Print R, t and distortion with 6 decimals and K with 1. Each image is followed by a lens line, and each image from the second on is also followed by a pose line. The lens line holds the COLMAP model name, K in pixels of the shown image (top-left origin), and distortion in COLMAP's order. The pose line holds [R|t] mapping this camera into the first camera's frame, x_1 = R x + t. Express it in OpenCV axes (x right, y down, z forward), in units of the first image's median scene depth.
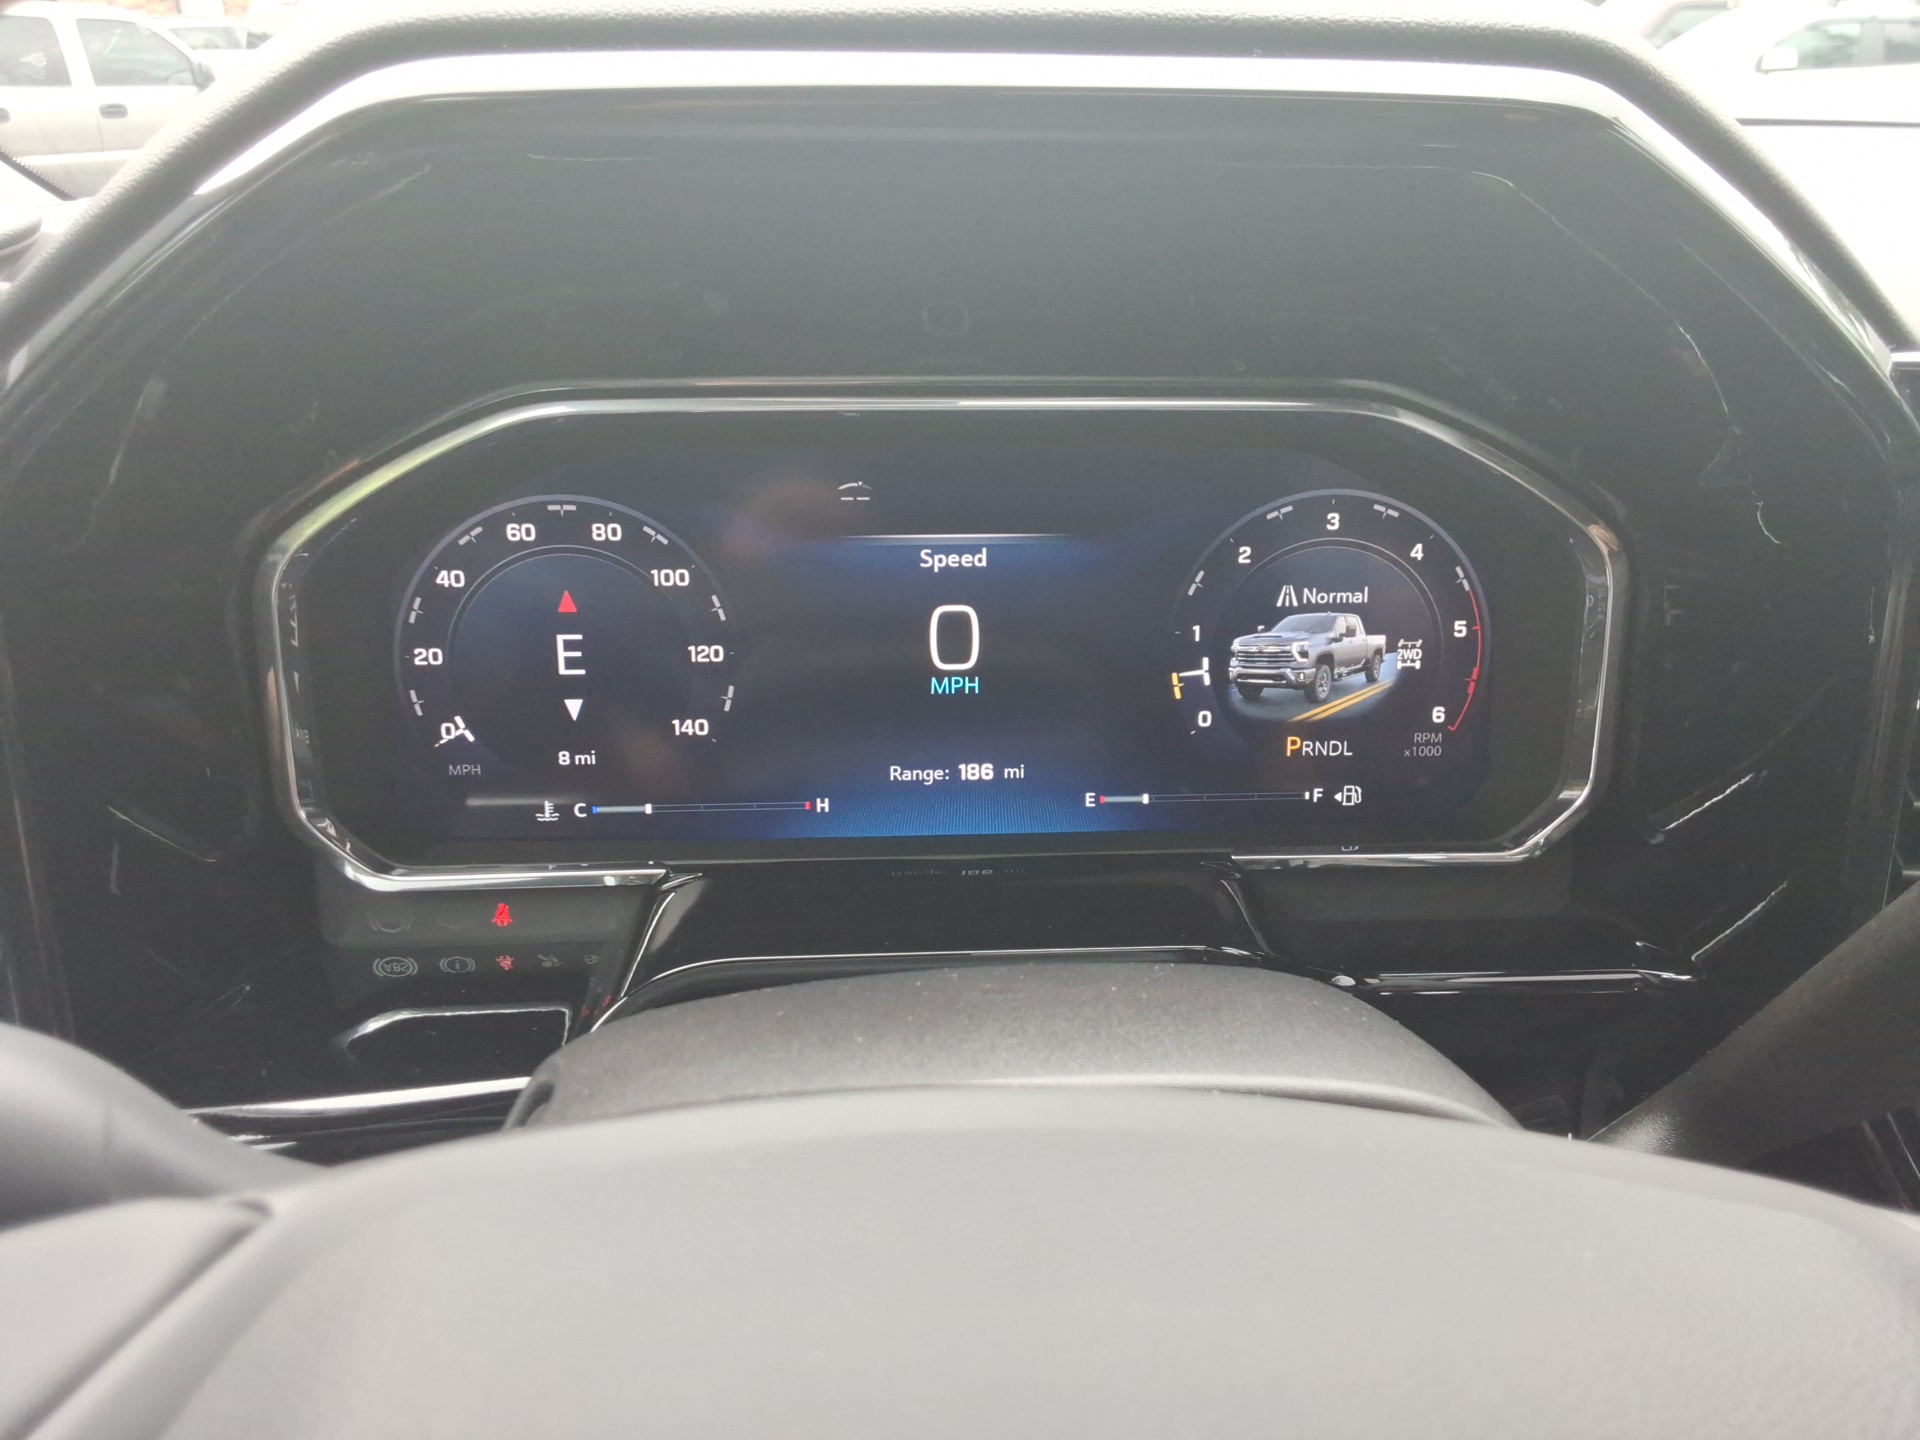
lens RADIAL K [[1555.1, 0, 973.9], [0, 1555.1, 737.9], [0, 0, 1]] dist [0.133404, -0.201841]
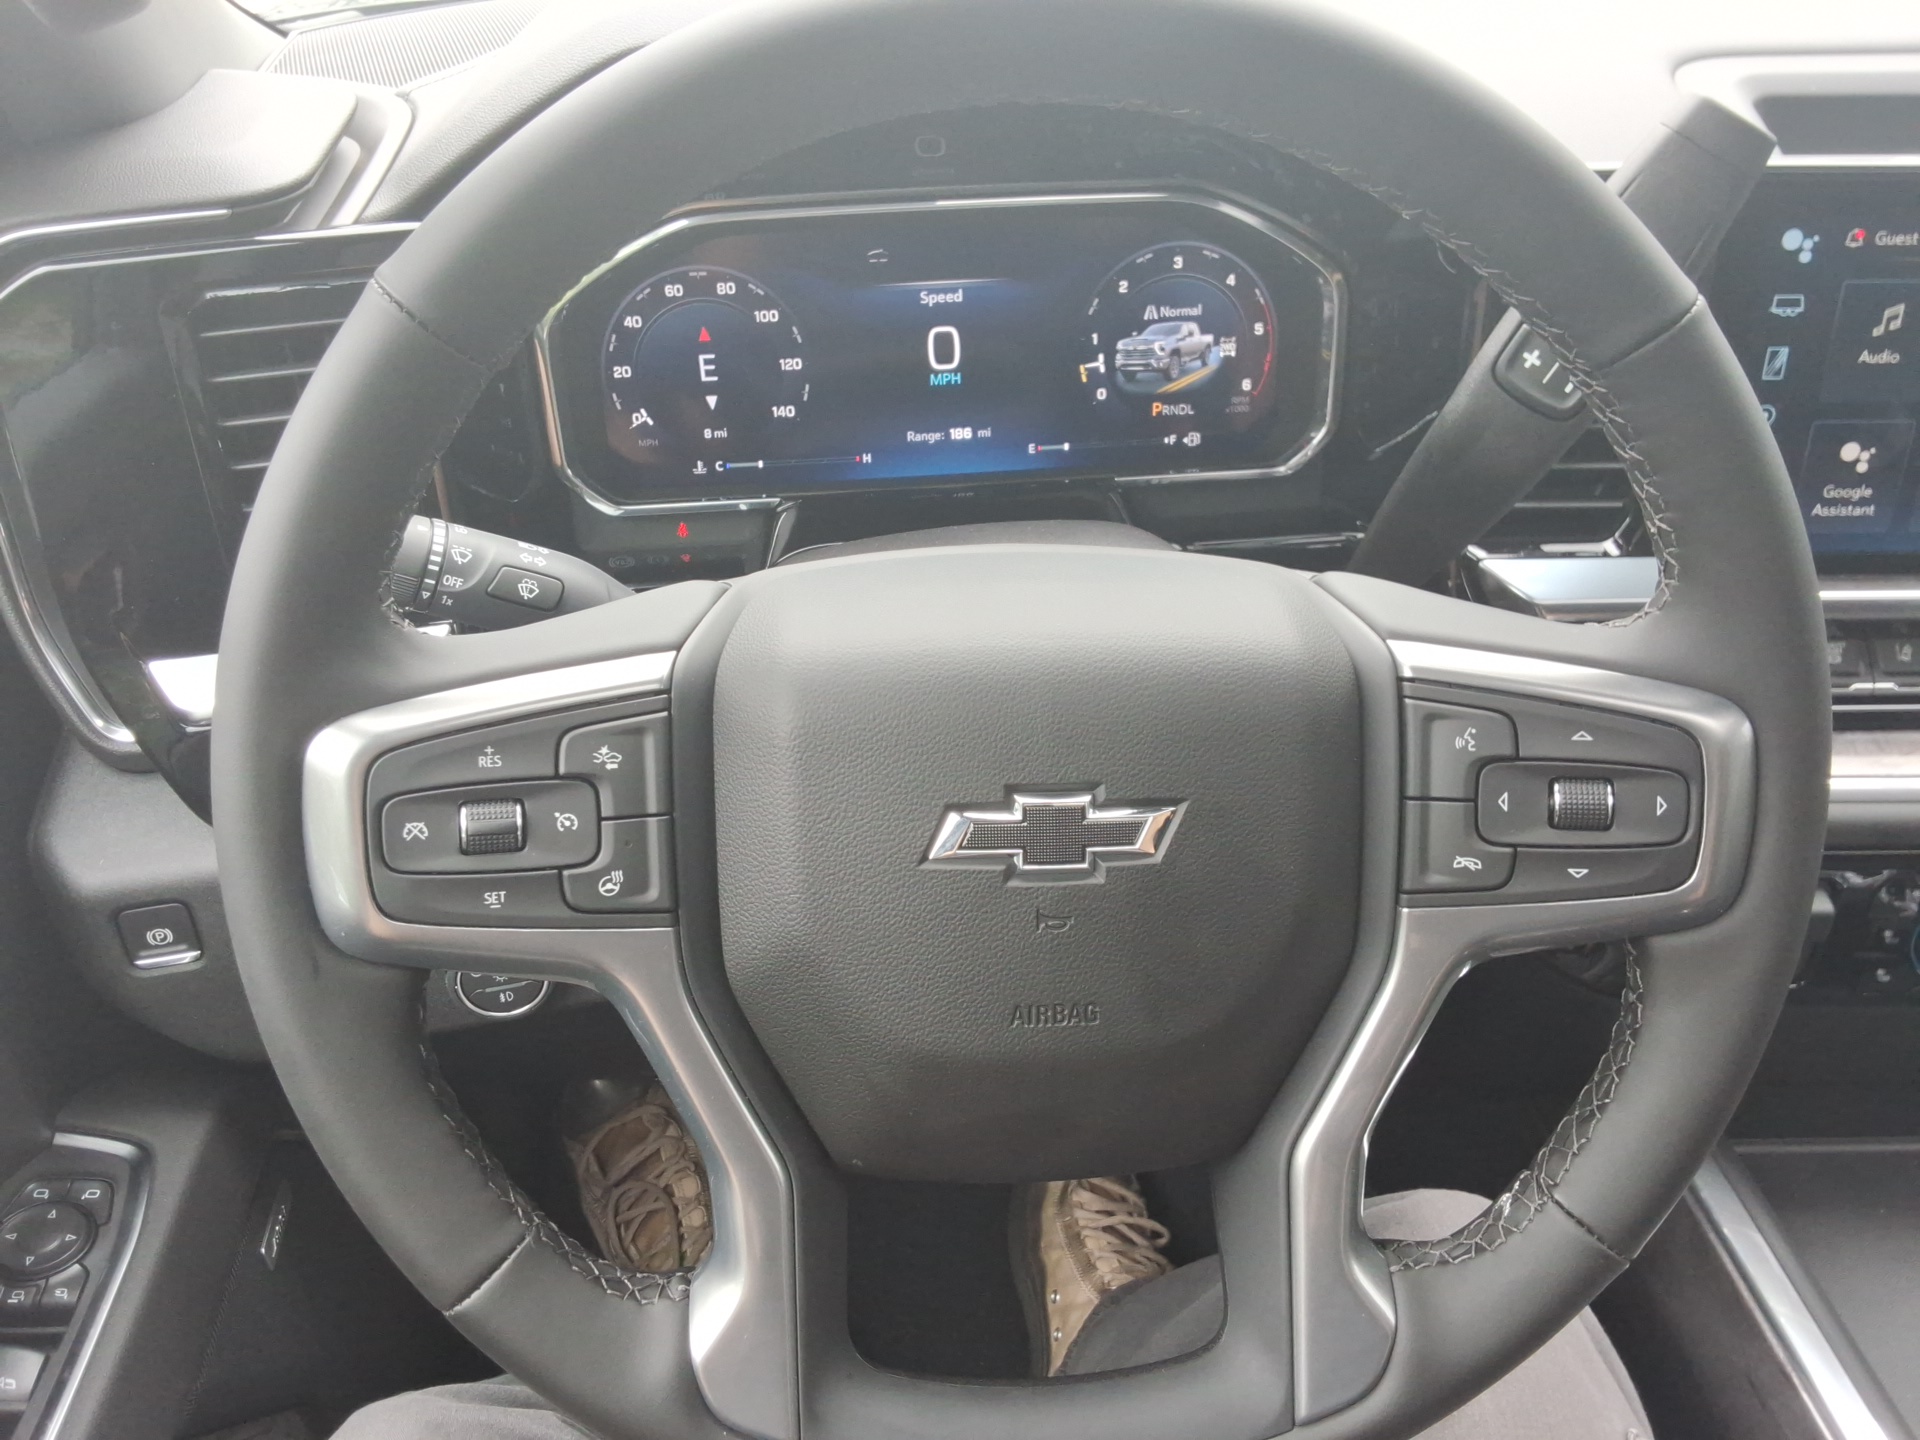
lens RADIAL K [[1555.1, 0, 973.9], [0, 1555.1, 737.9], [0, 0, 1]] dist [0.133404, -0.201841]
pose [[0.999135, -0.040711, 0.008498, -0.011627], [0.038231, 0.979531, 0.197627, 0.011228], [-0.016370, -0.197131, 0.980240, -0.658540]]
